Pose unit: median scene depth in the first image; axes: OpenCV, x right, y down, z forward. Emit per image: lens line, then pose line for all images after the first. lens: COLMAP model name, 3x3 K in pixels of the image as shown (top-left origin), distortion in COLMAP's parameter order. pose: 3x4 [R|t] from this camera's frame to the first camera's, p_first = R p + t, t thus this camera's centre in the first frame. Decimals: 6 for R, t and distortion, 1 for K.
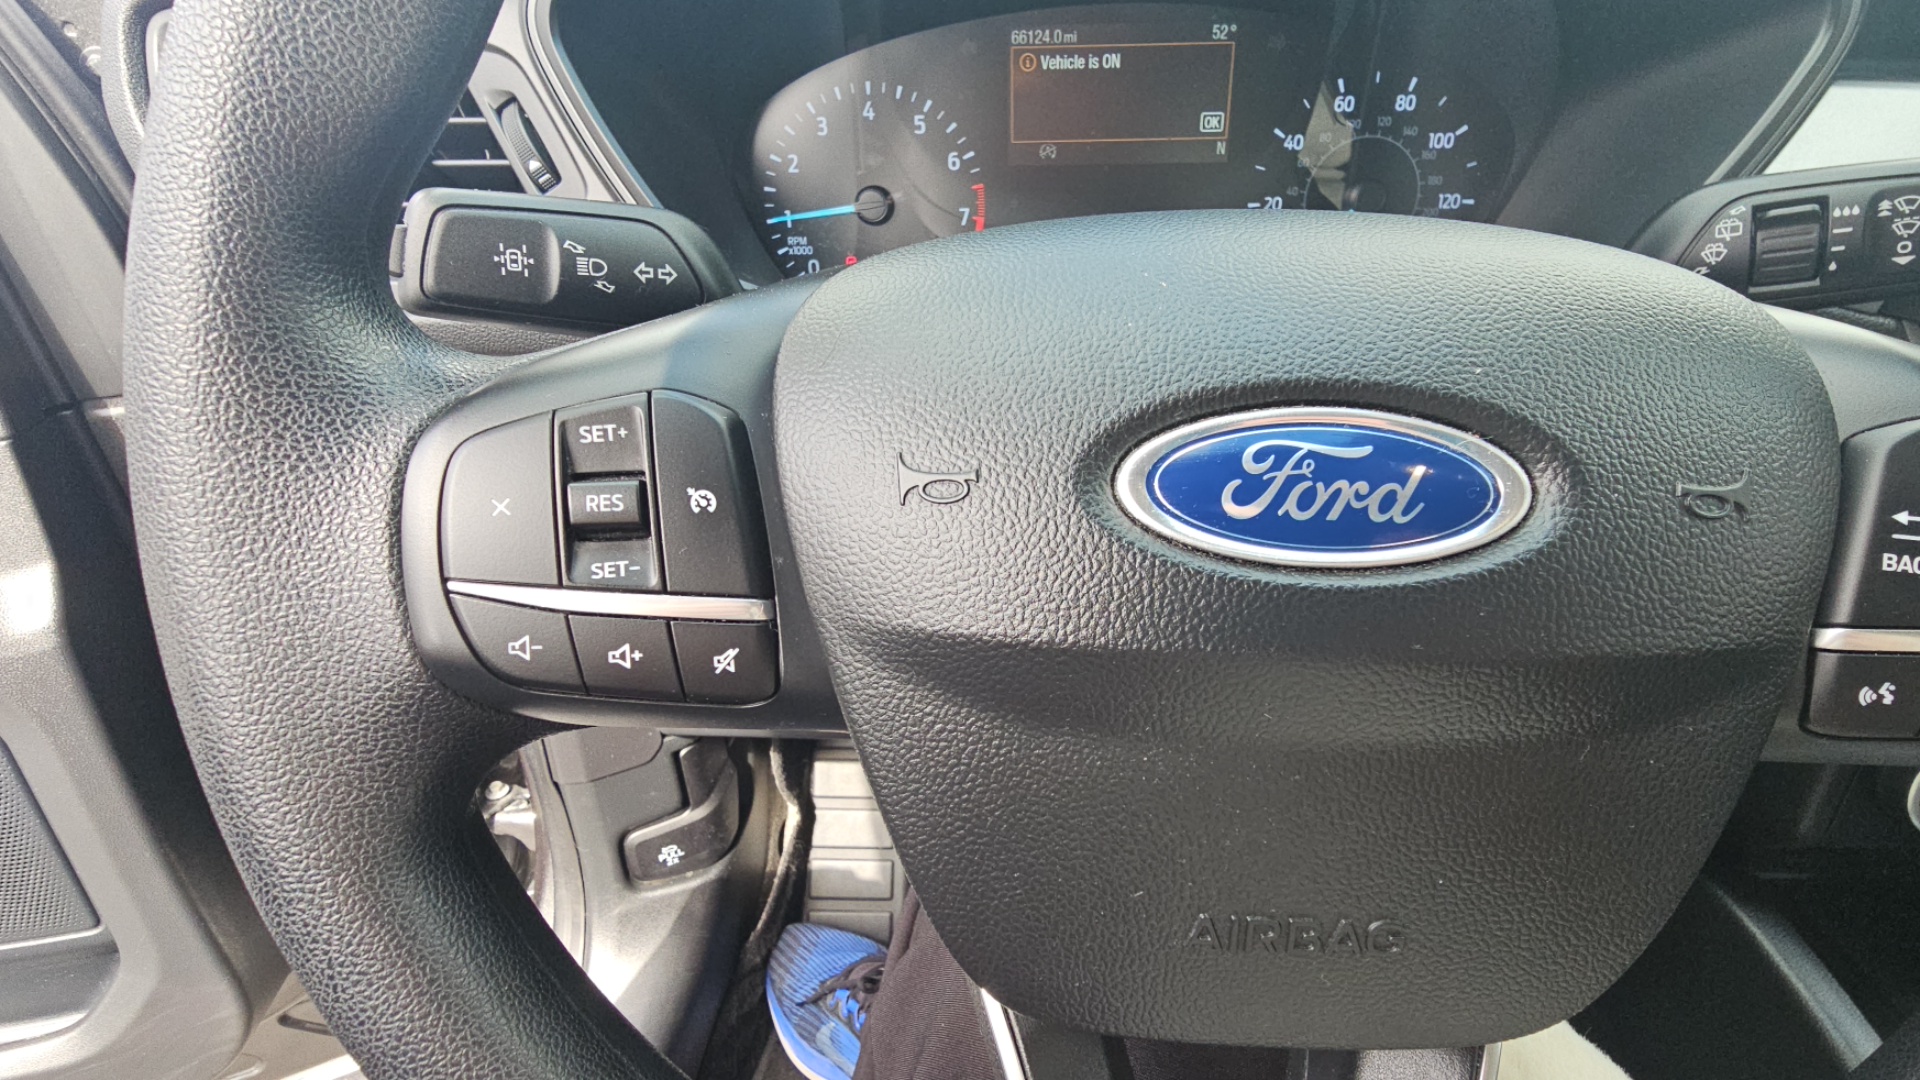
lens RADIAL K [[857.8, 0, 981.2], [0, 857.8, 542.3], [0, 0, 1]] dist [0.007300, -0.006115]
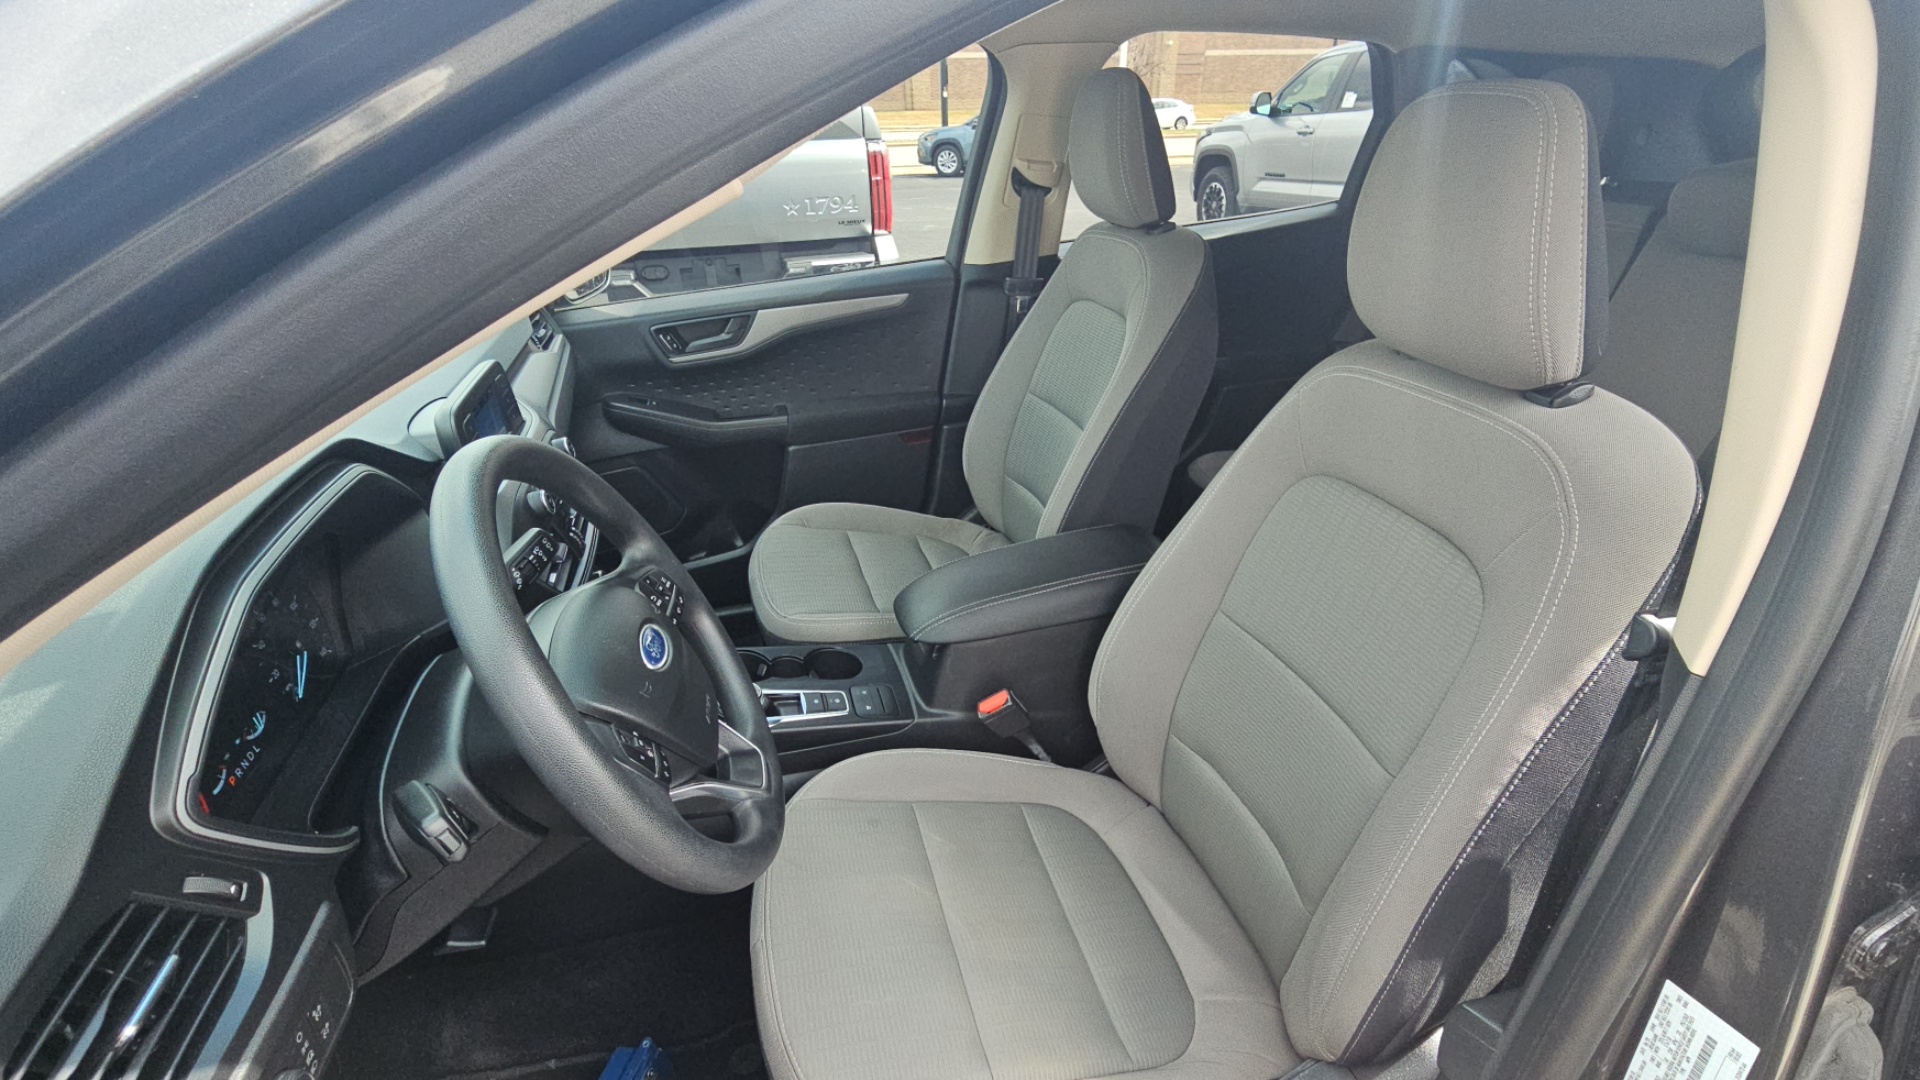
lens RADIAL K [[857.8, 0, 979.3], [0, 857.8, 545.8], [0, 0, 1]] dist [0.007300, -0.006115]
pose [[-0.310669, -0.409979, 0.857556, -2.326558], [0.515155, 0.685581, 0.514388, -1.131084], [-0.798812, 0.601578, -0.001786, -0.479441]]
